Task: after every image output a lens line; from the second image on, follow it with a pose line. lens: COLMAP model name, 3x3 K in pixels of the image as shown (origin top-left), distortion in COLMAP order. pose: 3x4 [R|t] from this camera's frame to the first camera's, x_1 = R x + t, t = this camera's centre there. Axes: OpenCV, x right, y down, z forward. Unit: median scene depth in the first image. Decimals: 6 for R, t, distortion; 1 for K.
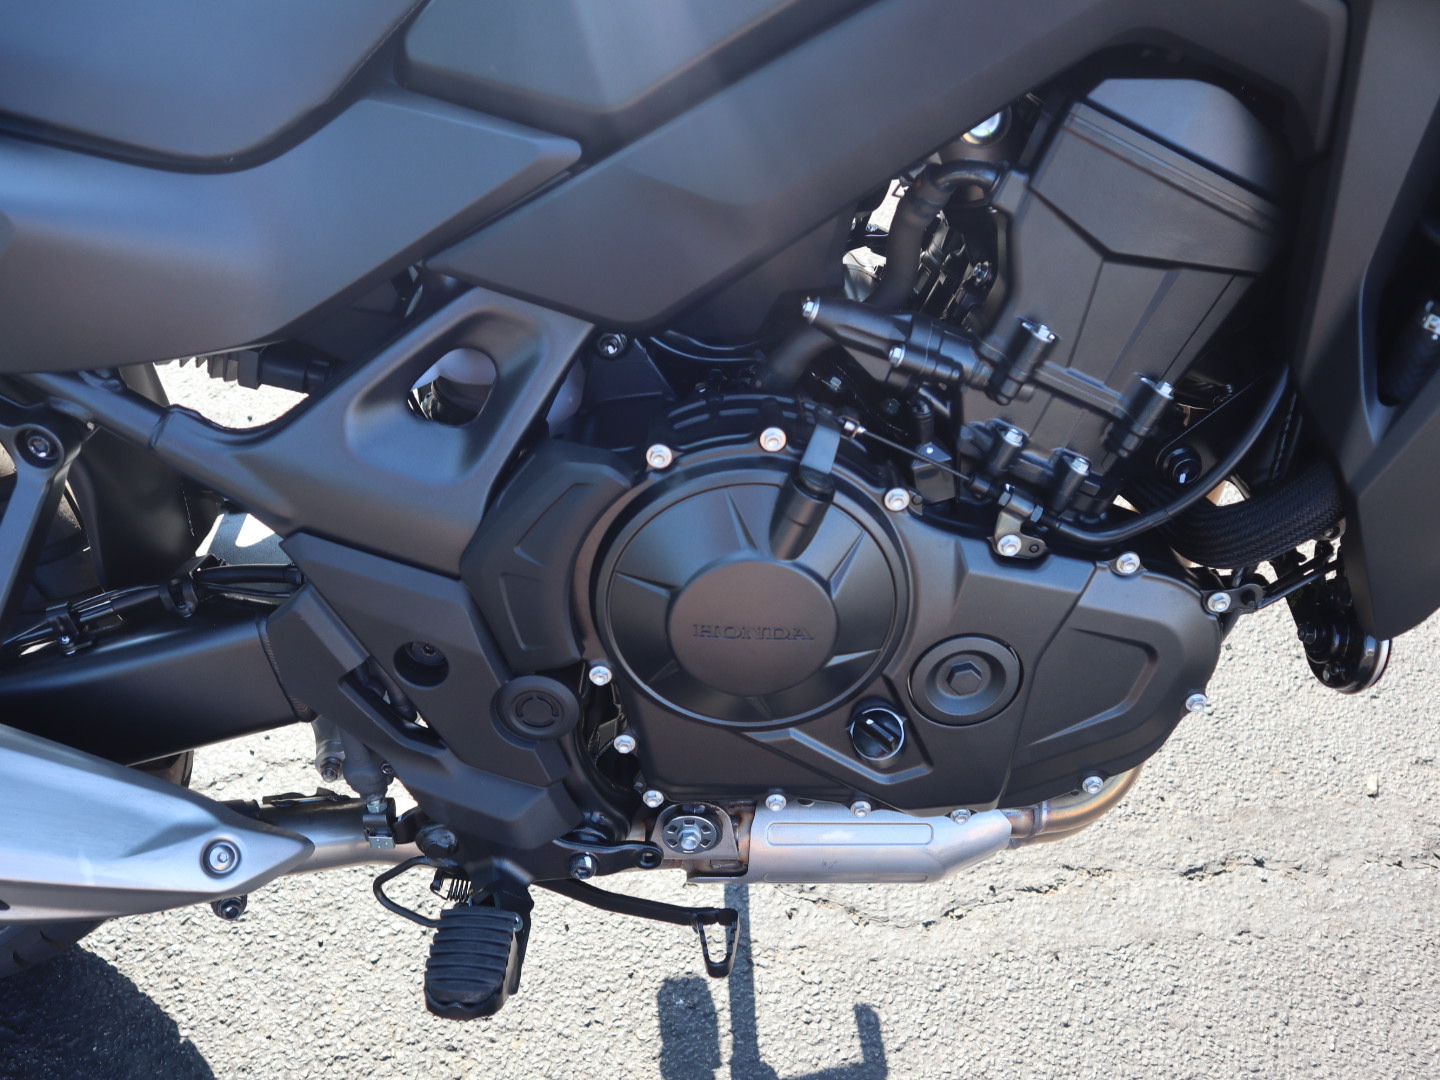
lens RADIAL K [[1174.4, 0, 712.3], [0, 1174.4, 534.5], [0, 0, 1]] dist [-0.103154, 0.075681]
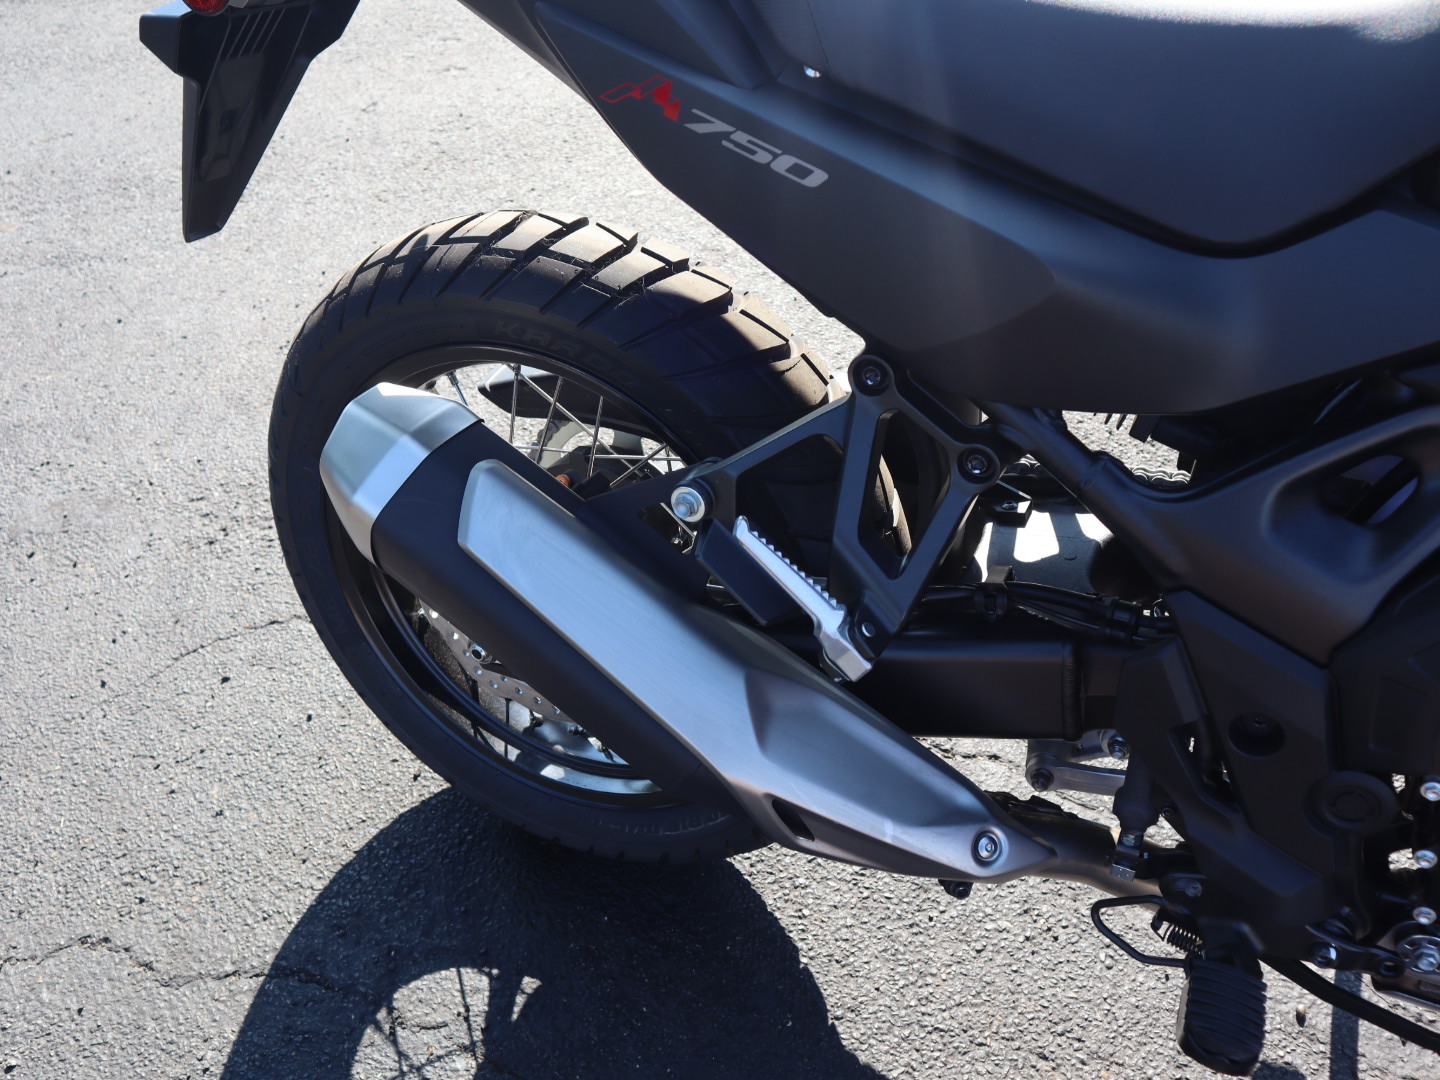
lens RADIAL K [[1174.4, 0, 718.2], [0, 1174.4, 533.3], [0, 0, 1]] dist [-0.103154, 0.075681]
pose [[0.911472, 0.222483, -0.346006, -0.375139], [-0.216884, 0.974627, 0.055358, -0.018006], [0.349542, 0.024586, 0.936598, -0.147594]]
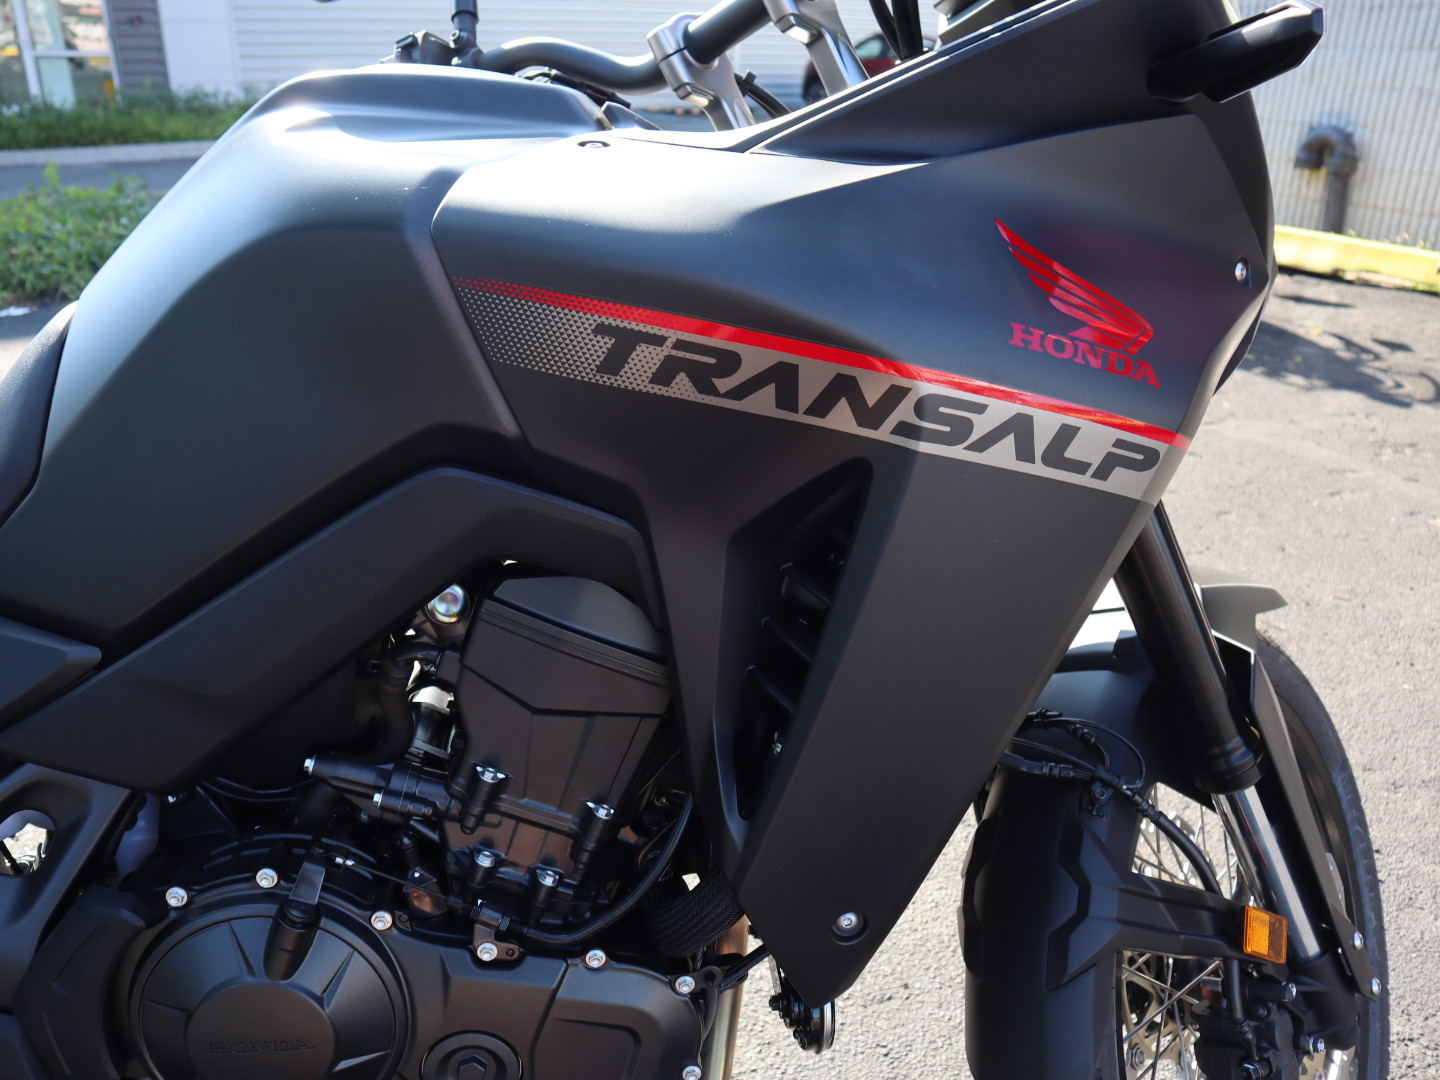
lens RADIAL K [[1120.2, 0, 717.5], [0, 1120.2, 544.7], [0, 0, 1]] dist [-0.105199, 0.053383]
pose [[0.991288, -0.045976, 0.123427, 0.349163], [0.079406, 0.956261, -0.281531, -0.049921], [-0.105084, 0.288880, 0.951581, -0.194644]]
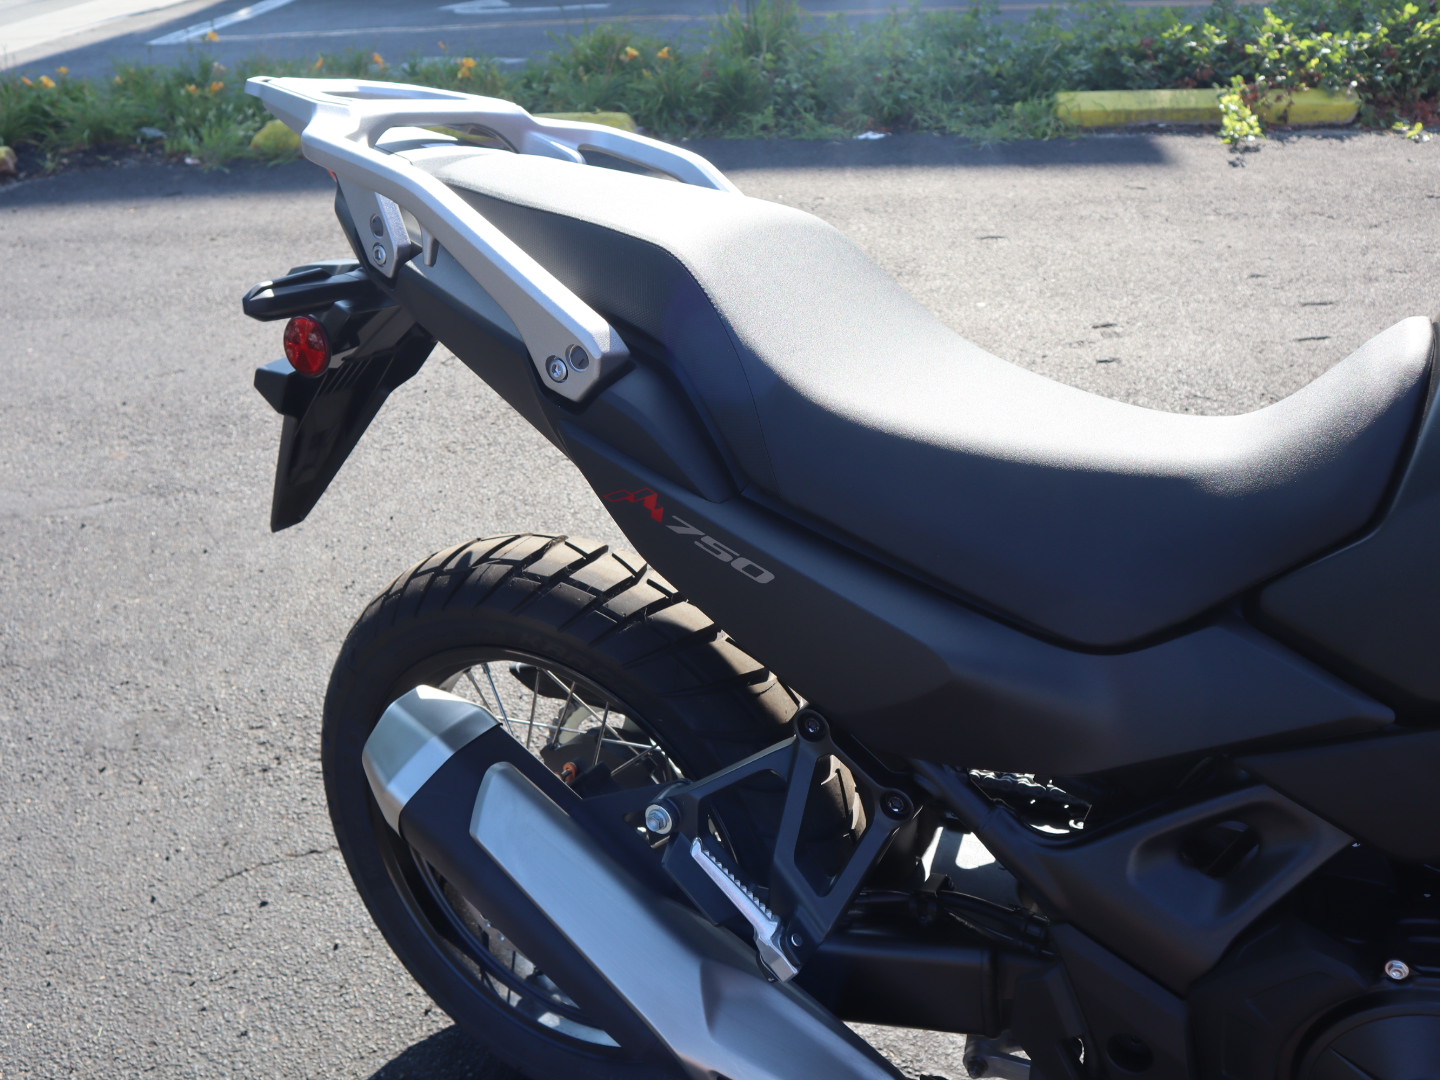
lens RADIAL K [[1174.4, 0, 723.6], [0, 1174.4, 537.4], [0, 0, 1]] dist [-0.103154, 0.075681]
pose [[0.883076, 0.205141, -0.422012, -0.231261], [-0.270742, 0.957320, -0.101181, -0.168903], [0.383244, 0.203607, 0.900926, -0.353124]]
